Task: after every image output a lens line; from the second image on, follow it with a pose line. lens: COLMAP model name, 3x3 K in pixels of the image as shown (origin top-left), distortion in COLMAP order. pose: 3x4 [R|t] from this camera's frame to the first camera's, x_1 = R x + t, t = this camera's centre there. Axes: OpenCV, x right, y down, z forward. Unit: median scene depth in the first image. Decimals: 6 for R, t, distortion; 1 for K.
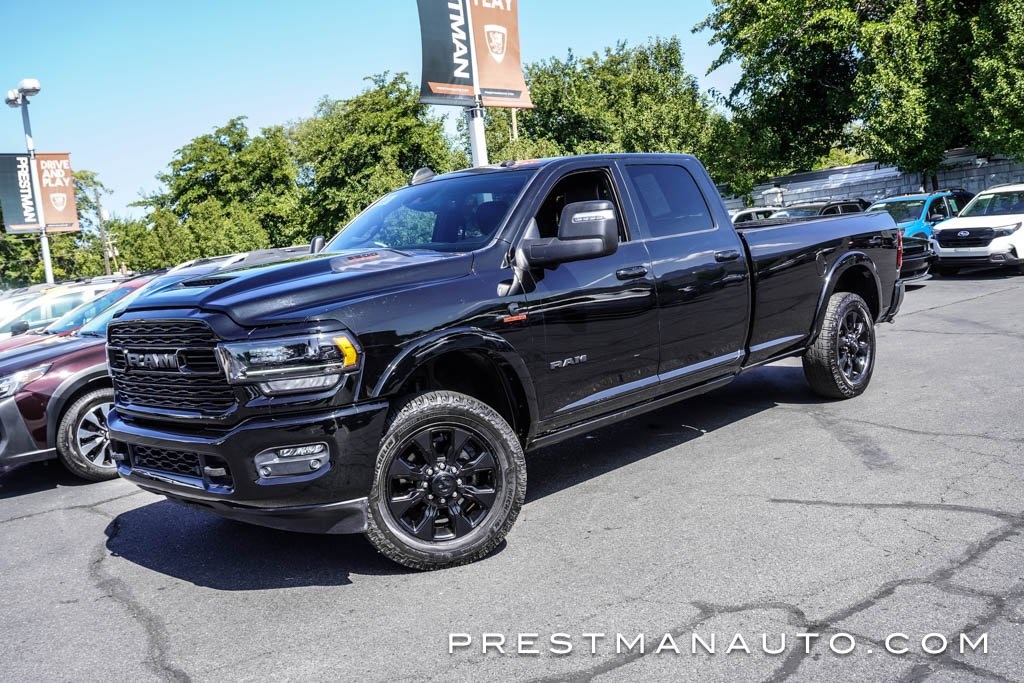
lens RADIAL K [[957.8, 0, 512.4], [0, 957.8, 363.1], [0, 0, 1]] dist [0.002803, 0.002612]
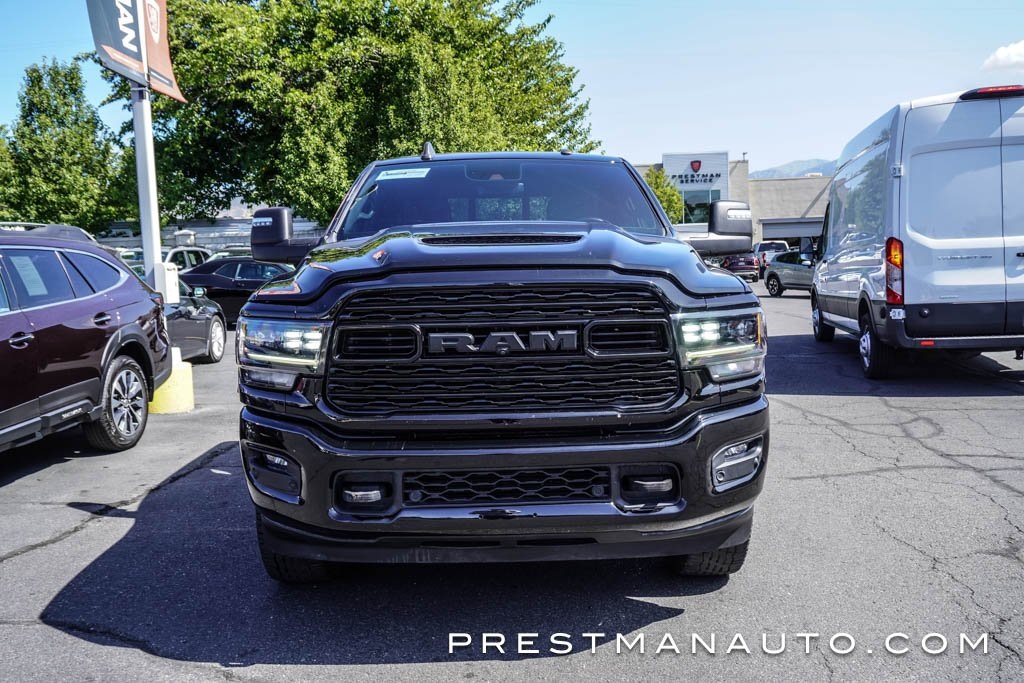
lens RADIAL K [[889.3, 0, 512.0], [0, 889.3, 341.5], [0, 0, 1]] dist [-0.007865, -0.009836]
pose [[0.706195, 0.017750, 0.707795, -0.189295], [0.036270, 0.997466, -0.061202, 0.008290], [-0.707088, 0.068892, 0.703762, 0.124397]]
